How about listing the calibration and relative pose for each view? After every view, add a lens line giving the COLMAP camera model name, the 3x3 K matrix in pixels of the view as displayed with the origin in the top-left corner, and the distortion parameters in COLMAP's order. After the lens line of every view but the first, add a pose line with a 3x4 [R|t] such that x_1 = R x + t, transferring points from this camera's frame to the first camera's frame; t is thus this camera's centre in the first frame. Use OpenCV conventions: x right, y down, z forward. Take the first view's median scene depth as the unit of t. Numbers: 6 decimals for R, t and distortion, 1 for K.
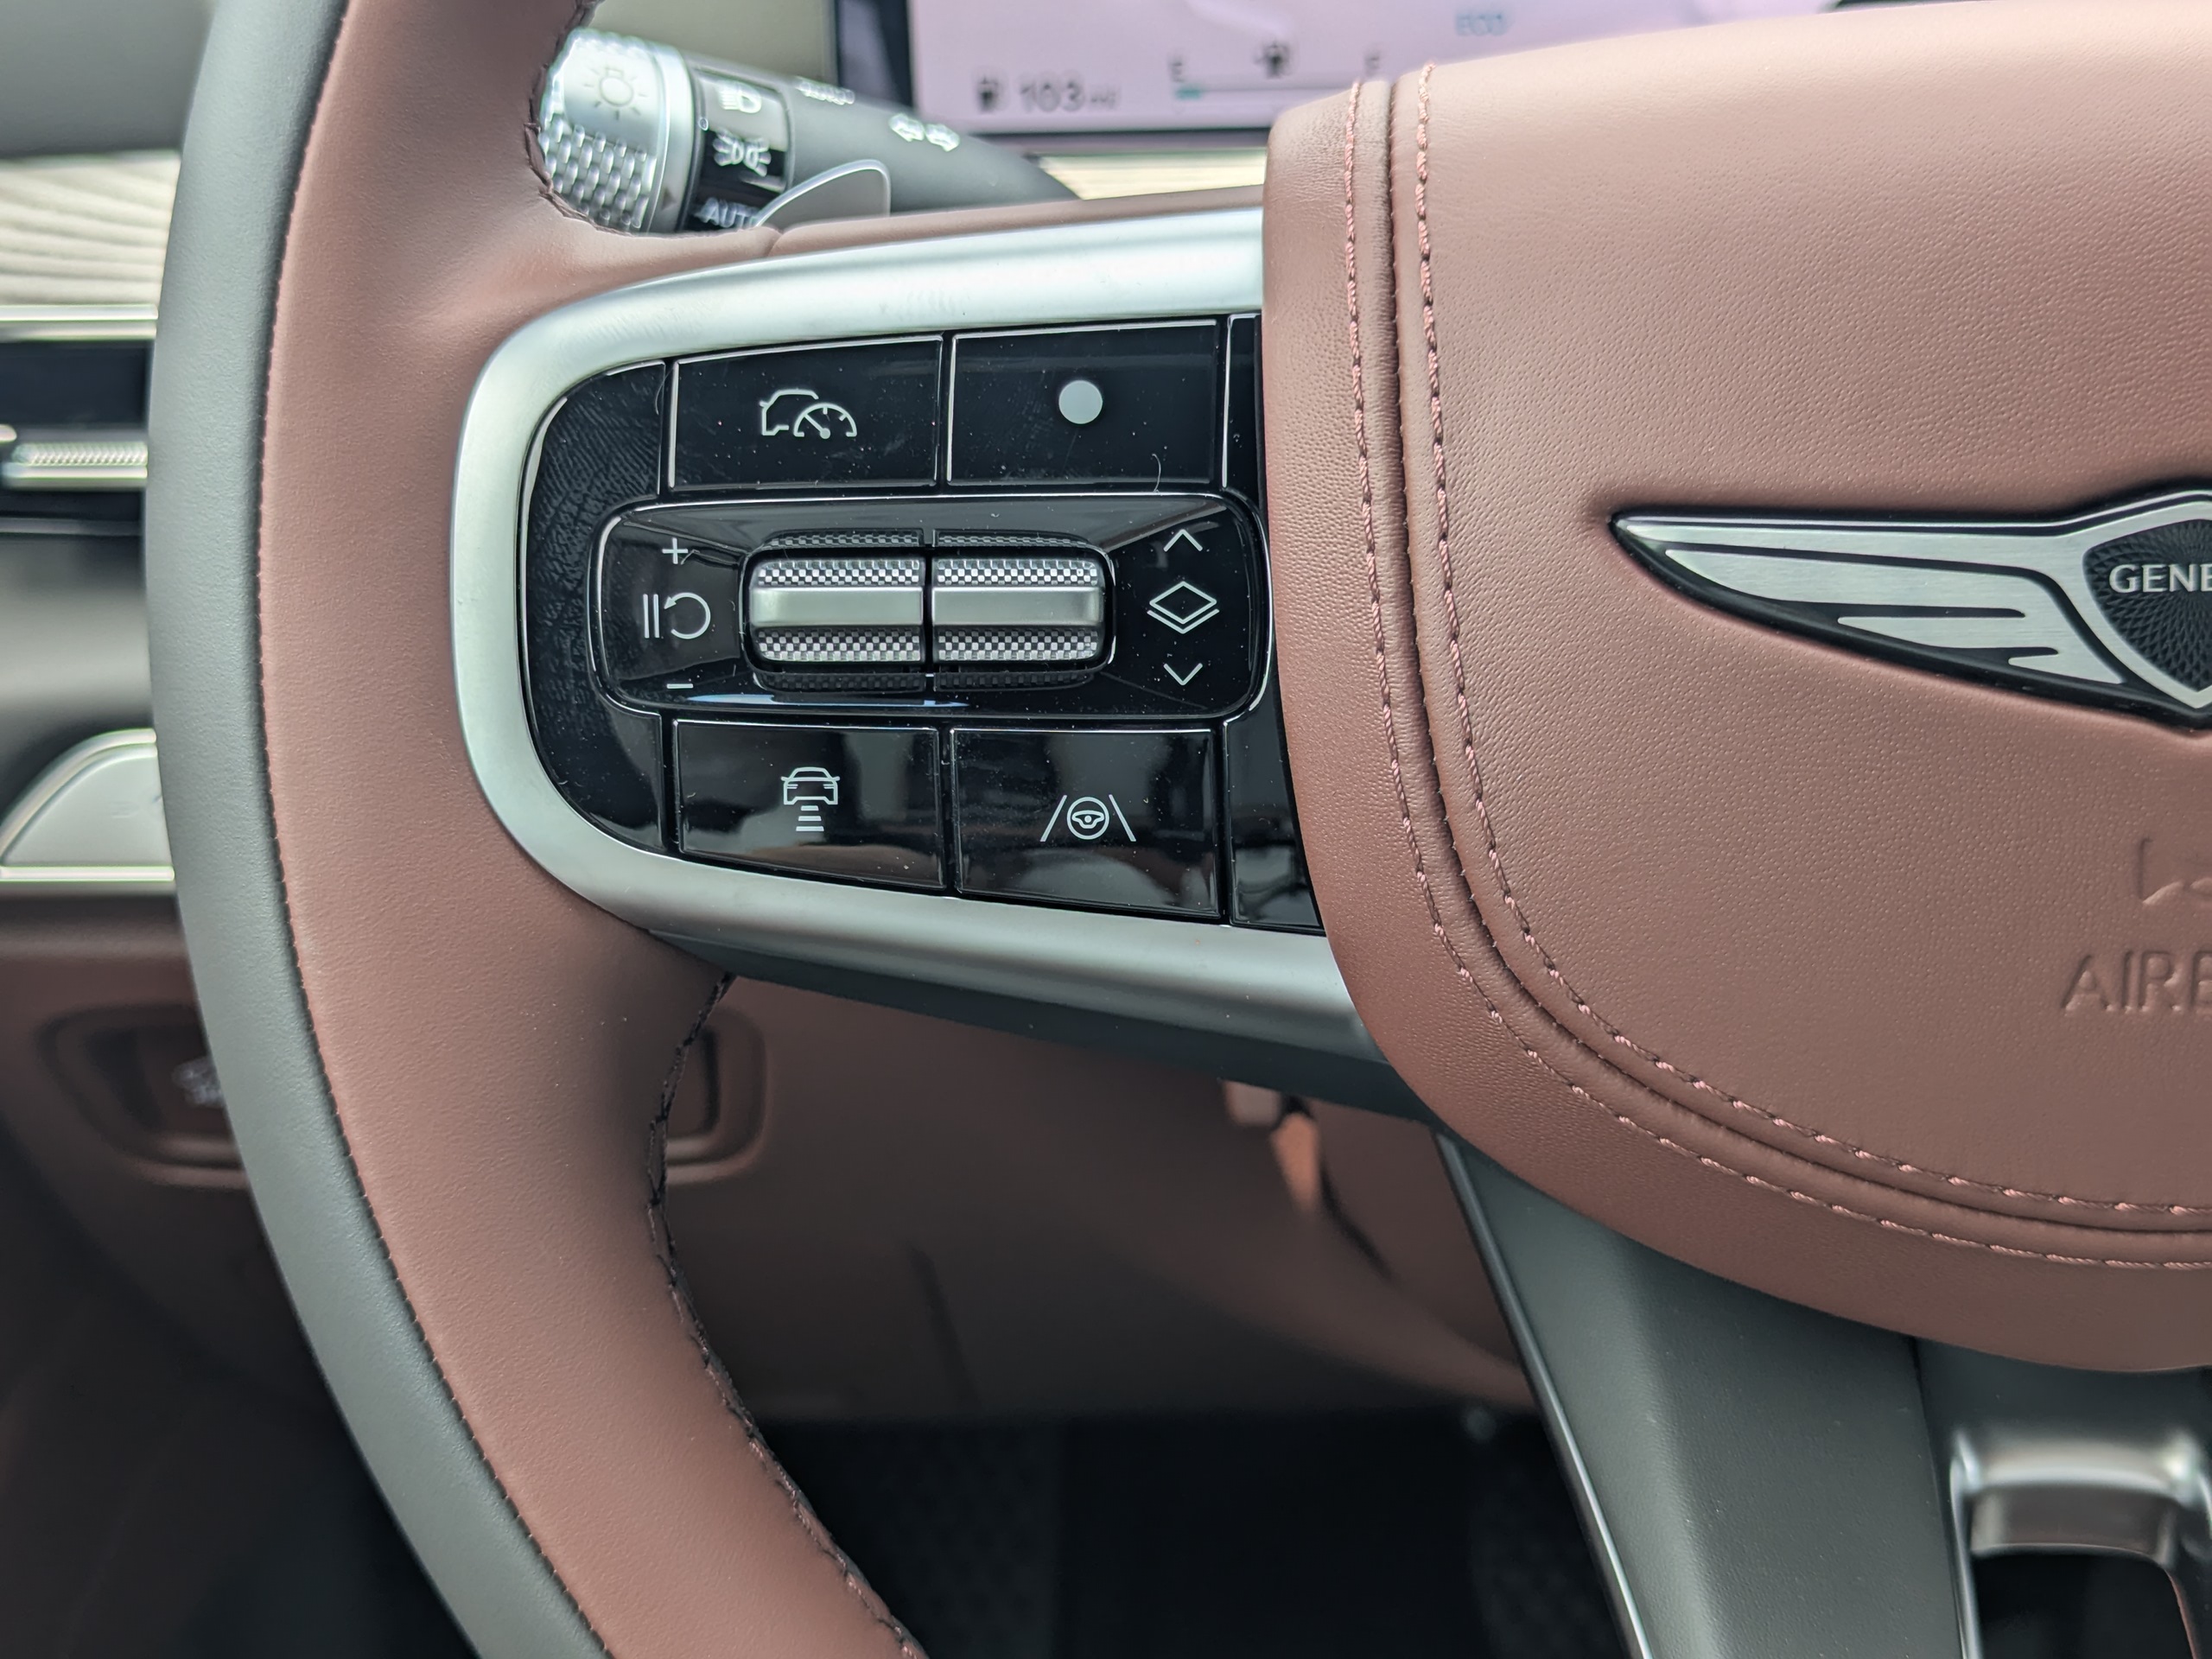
lens RADIAL K [[3343.8, 0, 1106.0], [0, 3343.8, 829.5], [0, 0, 1]] dist [0.025030, -0.009433]
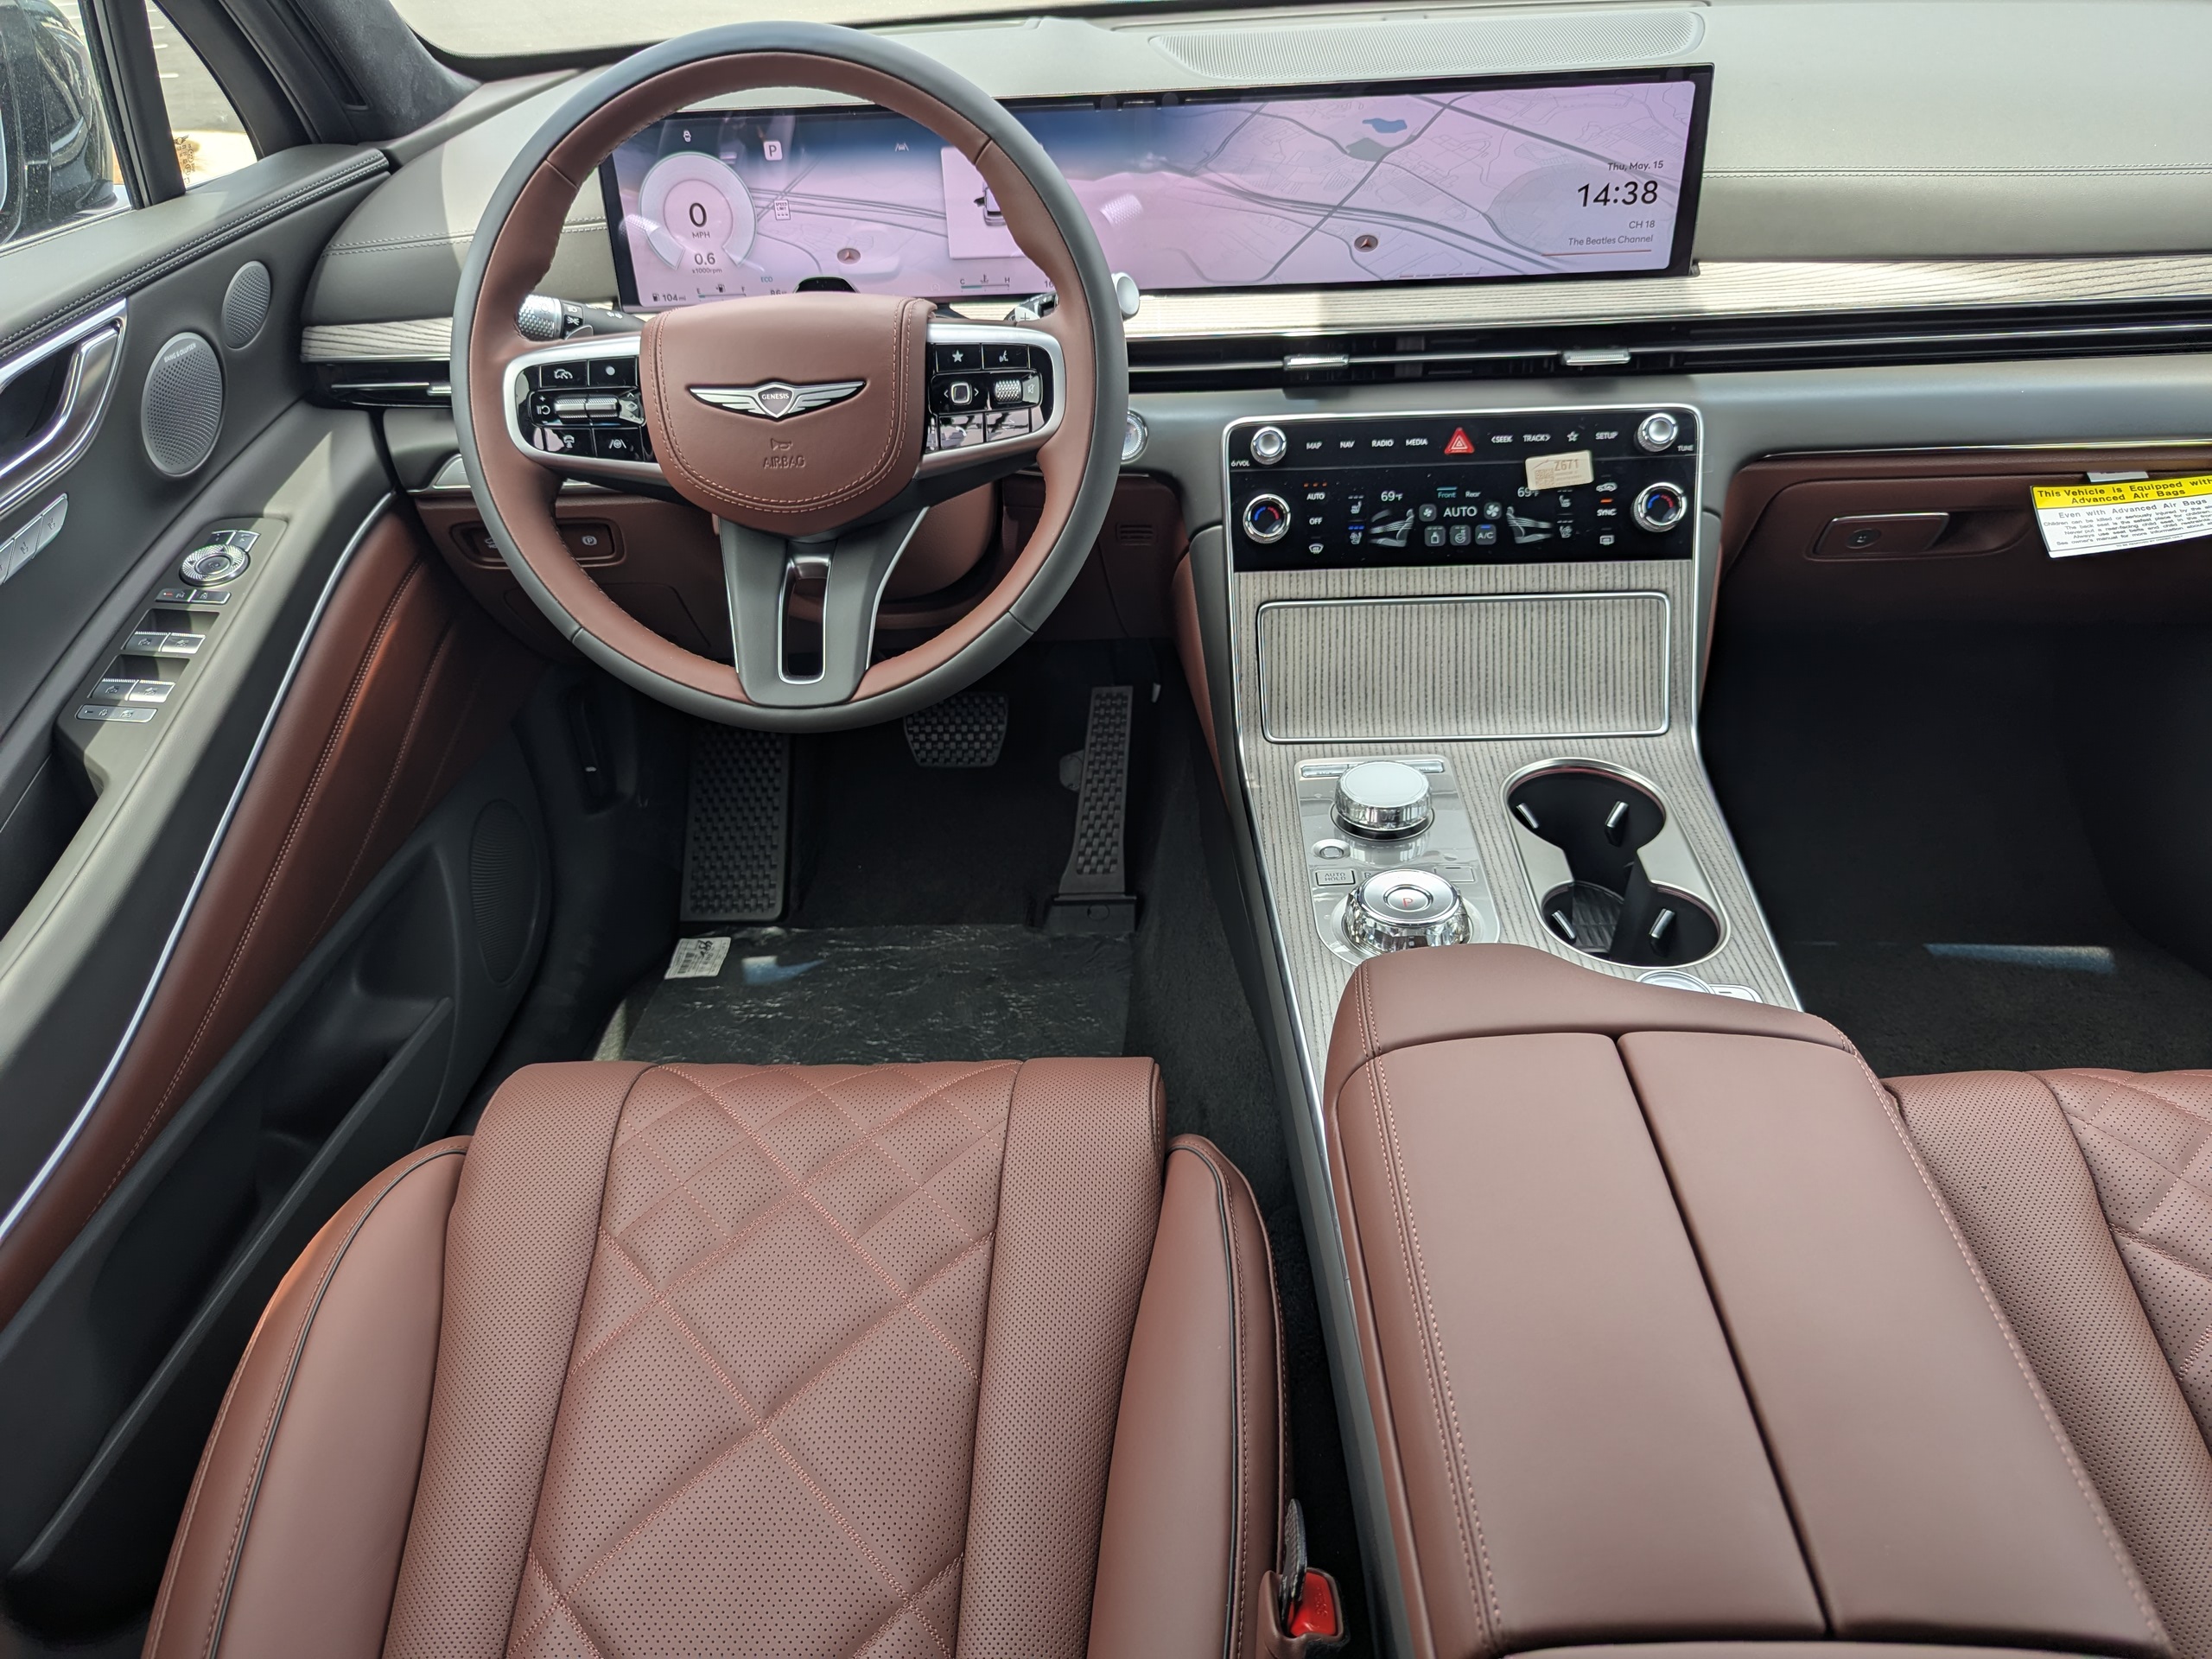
lens RADIAL K [[1516.8, 0, 1049.7], [0, 1516.8, 832.7], [0, 0, 1]] dist [0.012210, -0.002272]
pose [[0.998192, -0.036019, 0.048124, 0.614524], [0.027414, 0.985267, 0.168812, 0.245627], [-0.053495, -0.167188, 0.984473, -1.838745]]
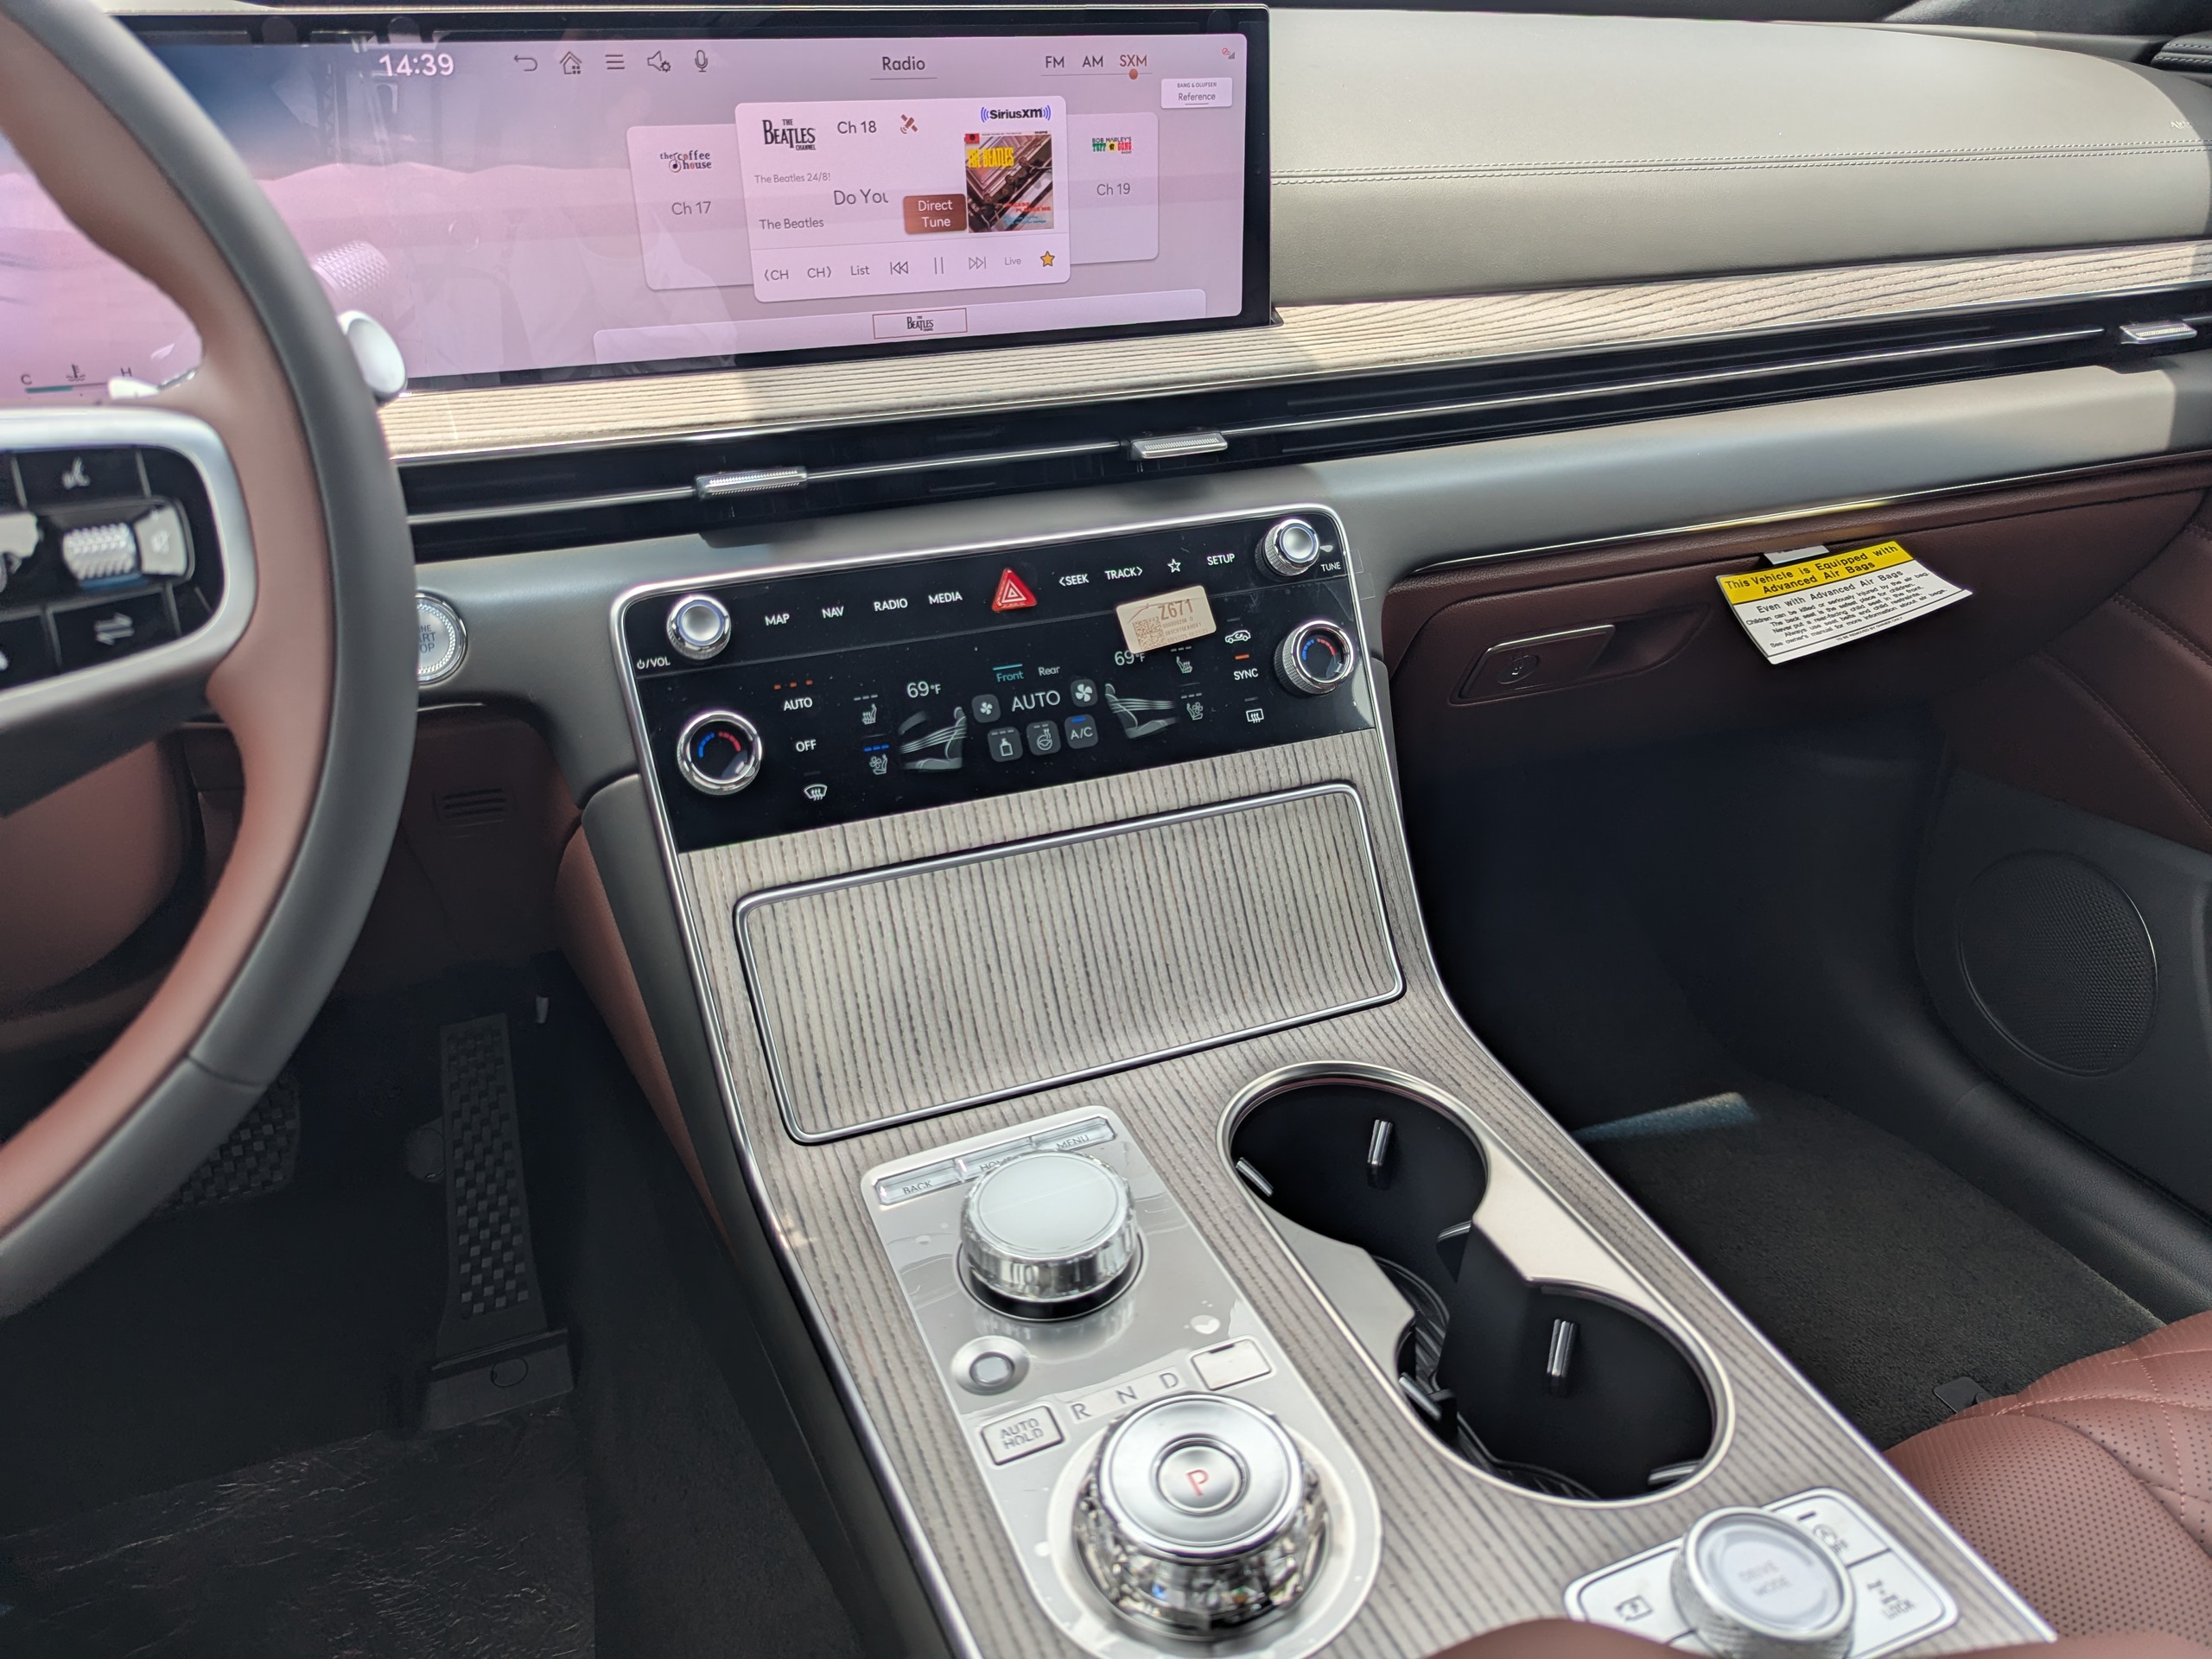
lens RADIAL K [[1620.9, 0, 1113.6], [0, 1620.9, 836.4], [0, 0, 1]] dist [0.074851, -0.078402]
pose [[0.871322, -0.182983, 0.455318, 0.759972], [0.163754, 0.983110, 0.081725, 0.160261], [-0.462582, 0.003351, 0.886570, -0.509056]]
